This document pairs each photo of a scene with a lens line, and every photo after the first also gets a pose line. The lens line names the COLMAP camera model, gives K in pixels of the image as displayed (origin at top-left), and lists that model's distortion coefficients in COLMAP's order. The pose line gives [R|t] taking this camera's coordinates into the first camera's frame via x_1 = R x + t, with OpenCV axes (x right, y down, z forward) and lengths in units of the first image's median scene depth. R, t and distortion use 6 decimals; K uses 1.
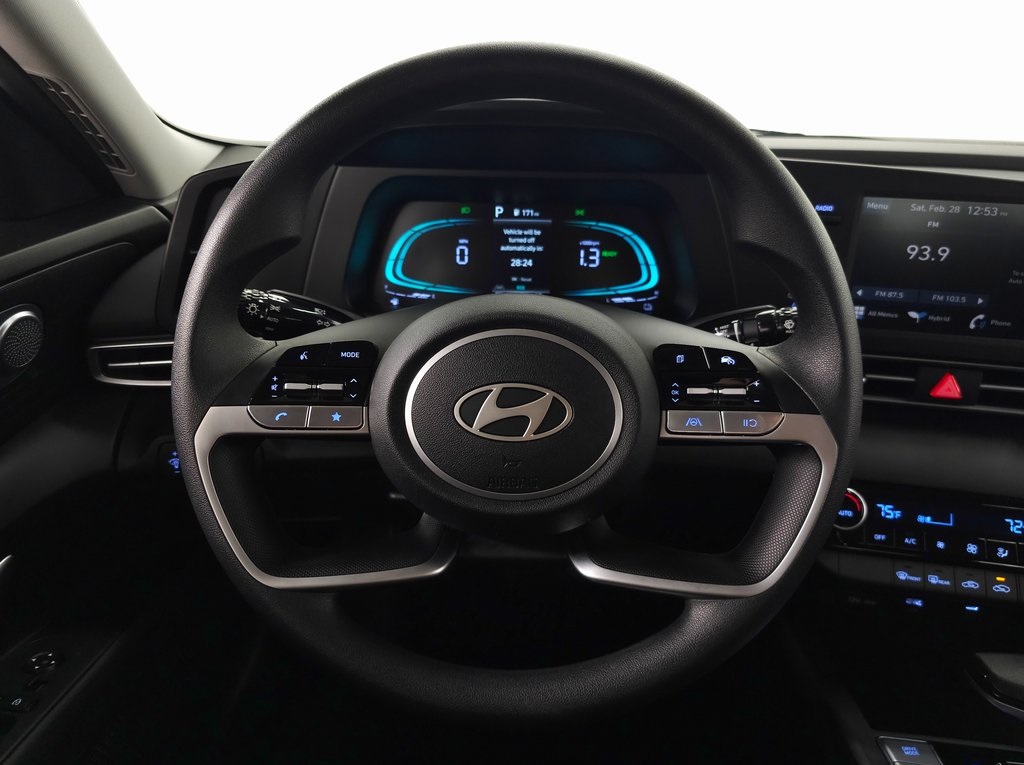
lens RADIAL K [[734.3, 0, 510.5], [0, 734.3, 371.8], [0, 0, 1]] dist [-0.000973, -0.006270]
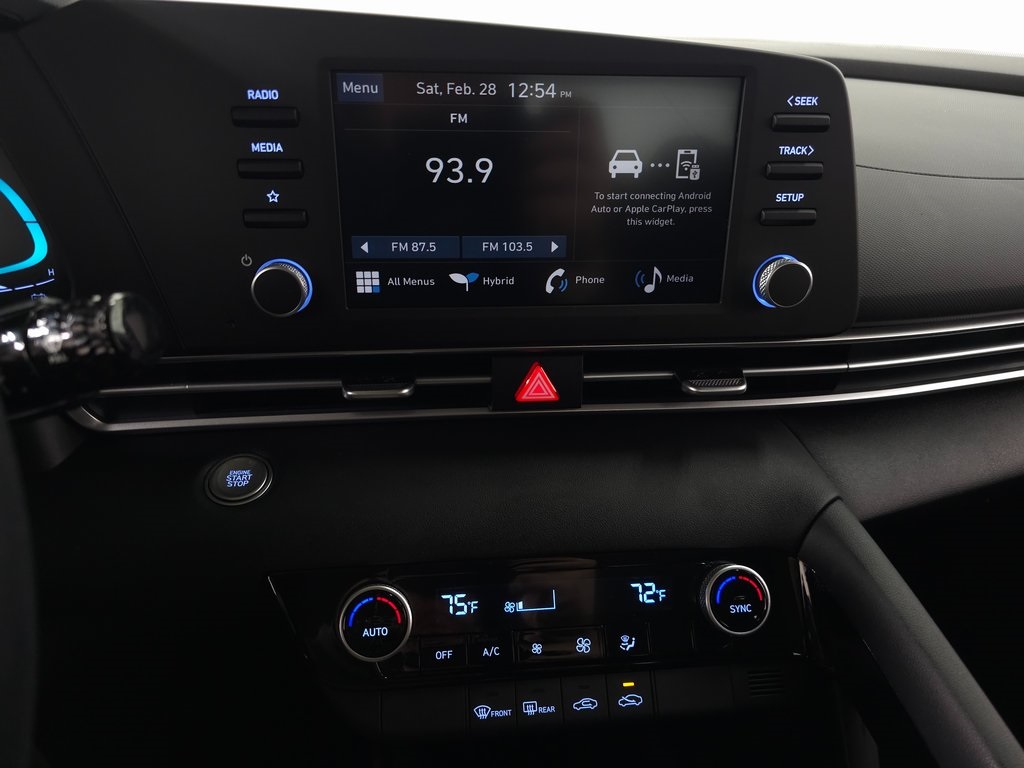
lens RADIAL K [[723.6, 0, 509.9], [0, 723.6, 365.6], [0, 0, 1]] dist [0.009321, 0.001243]
pose [[0.955084, -0.126053, 0.268188, 0.431434], [0.108226, 0.990877, 0.080307, -0.051109], [-0.275864, -0.047675, 0.960014, 0.433195]]
